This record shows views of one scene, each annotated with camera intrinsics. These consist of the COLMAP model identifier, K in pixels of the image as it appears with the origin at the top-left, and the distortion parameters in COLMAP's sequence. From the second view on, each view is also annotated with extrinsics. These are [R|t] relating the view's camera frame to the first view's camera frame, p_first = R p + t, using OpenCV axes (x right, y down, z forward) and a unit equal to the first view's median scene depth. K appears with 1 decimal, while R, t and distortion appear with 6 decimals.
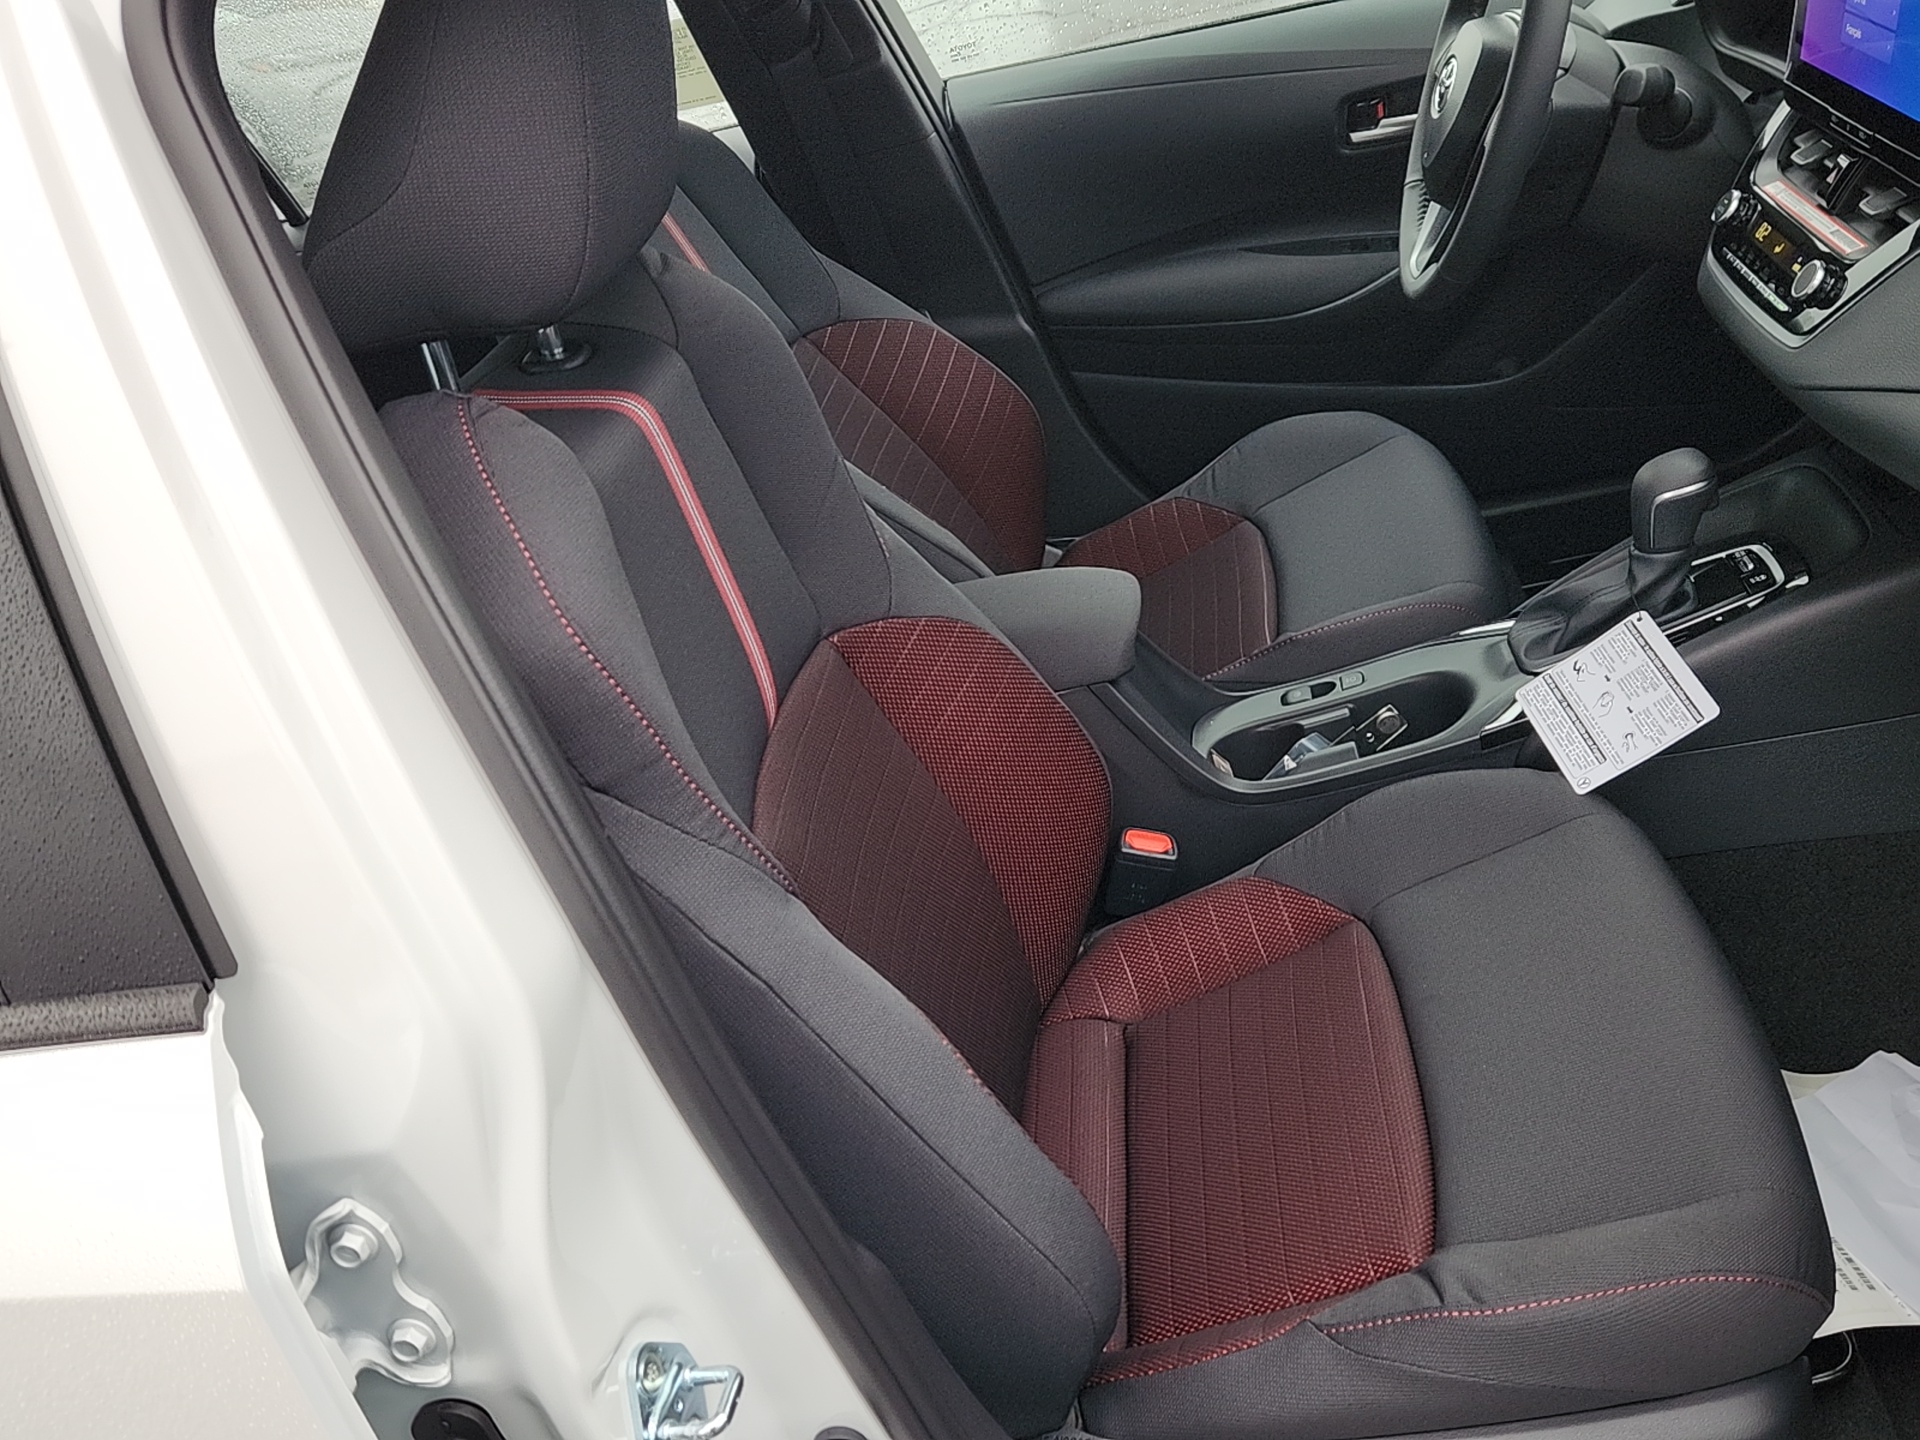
lens RADIAL K [[1787.2, 0, 1004.0], [0, 1787.2, 739.5], [0, 0, 1]] dist [0.065701, -0.020653]
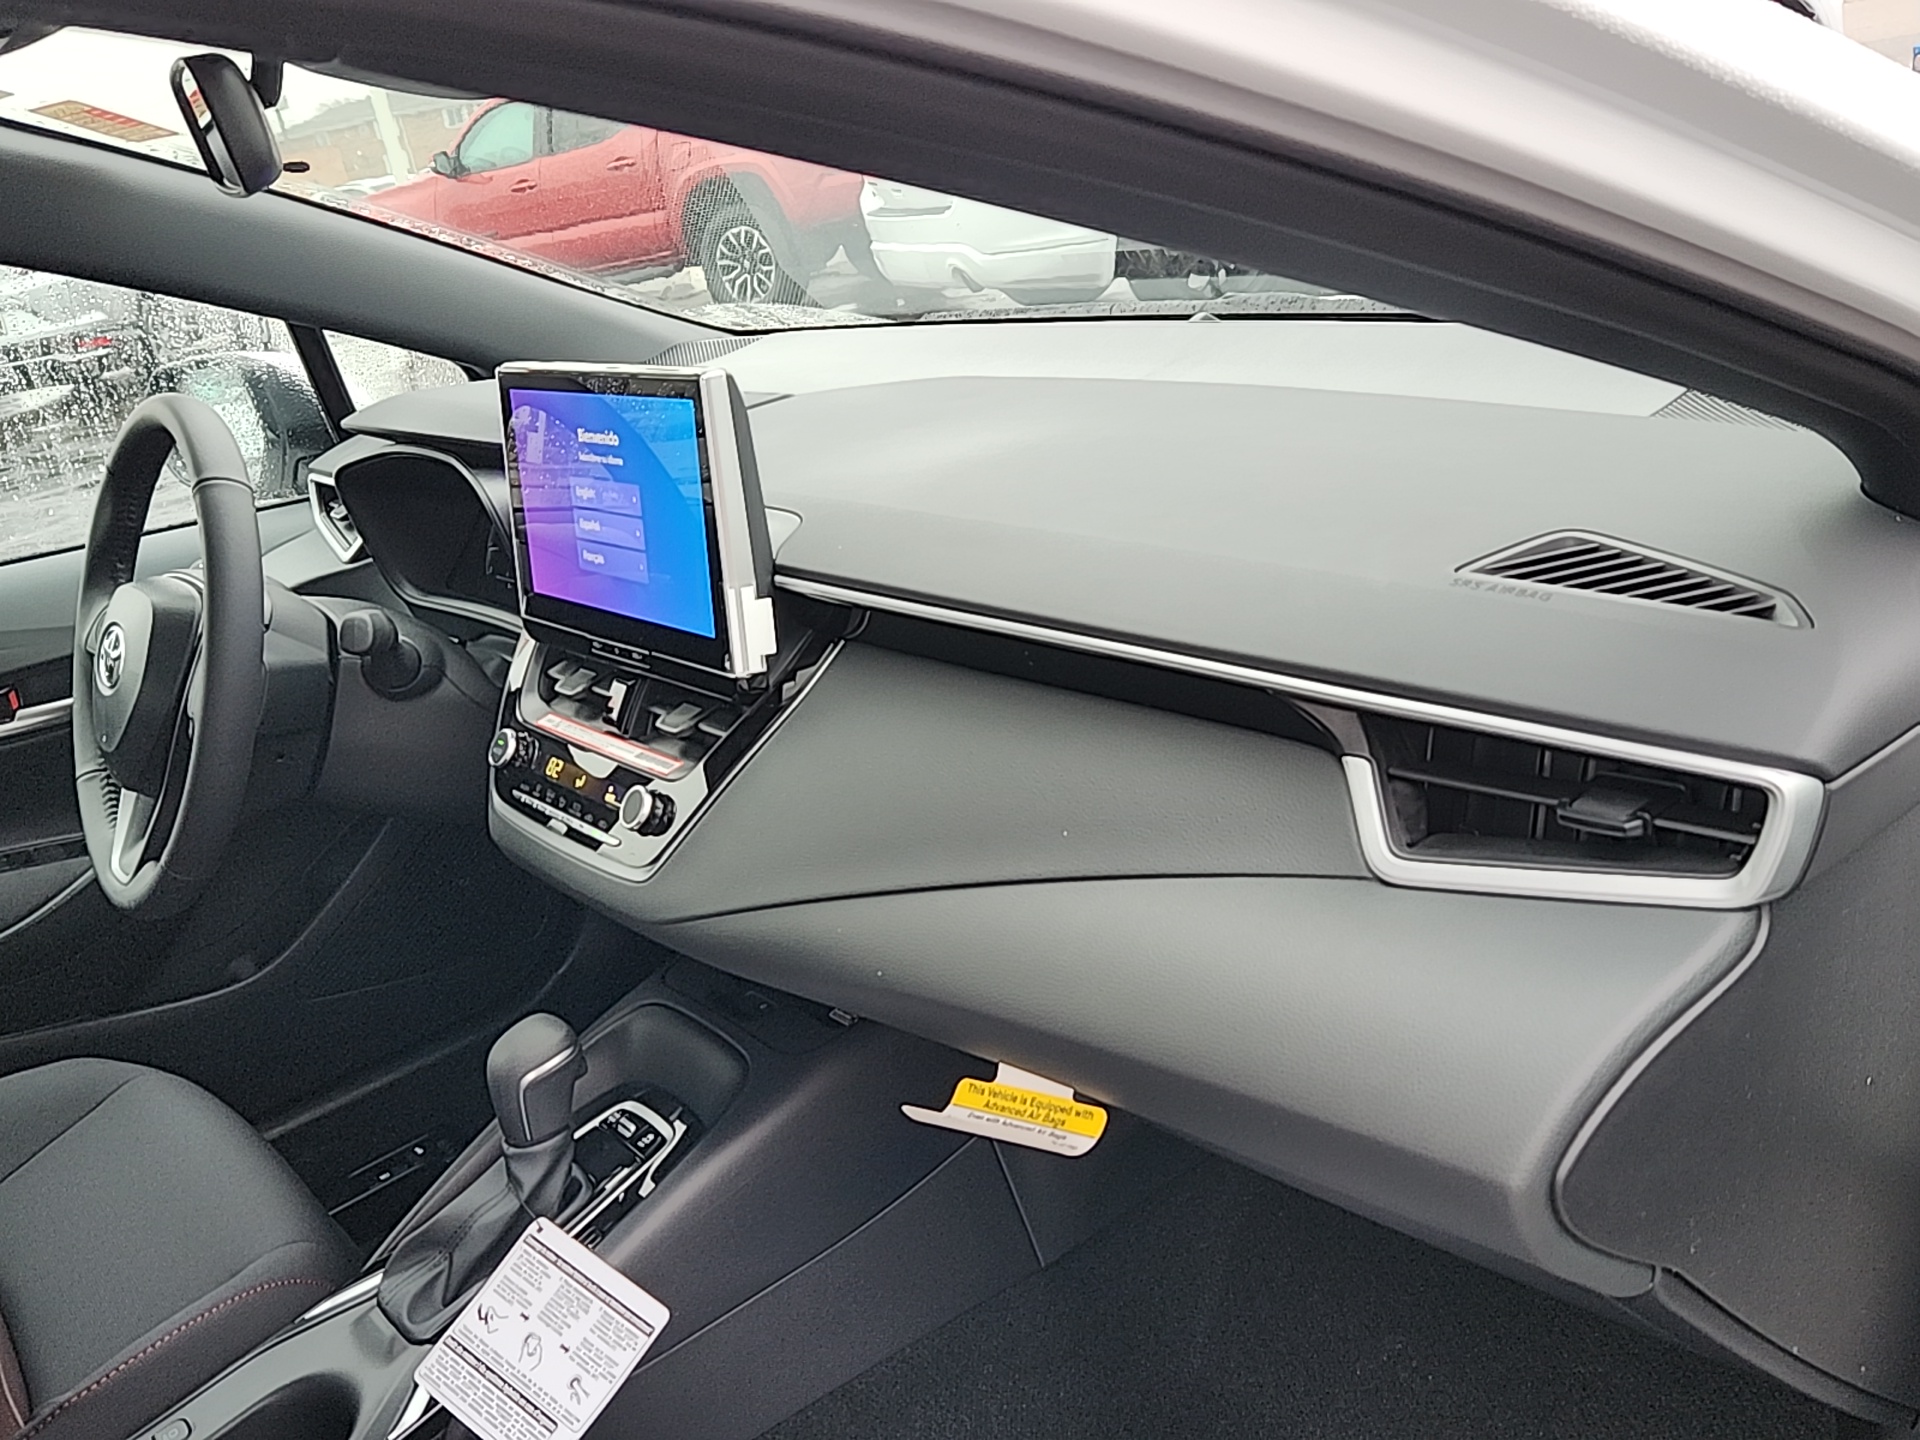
lens RADIAL K [[1787.2, 0, 1004.0], [0, 1787.2, 739.5], [0, 0, 1]] dist [0.065701, -0.020653]
pose [[0.746997, -0.127467, 0.652493, 0.006379], [0.318502, 0.930103, -0.182934, -0.054713], [-0.583568, 0.344472, 0.735383, 0.195872]]
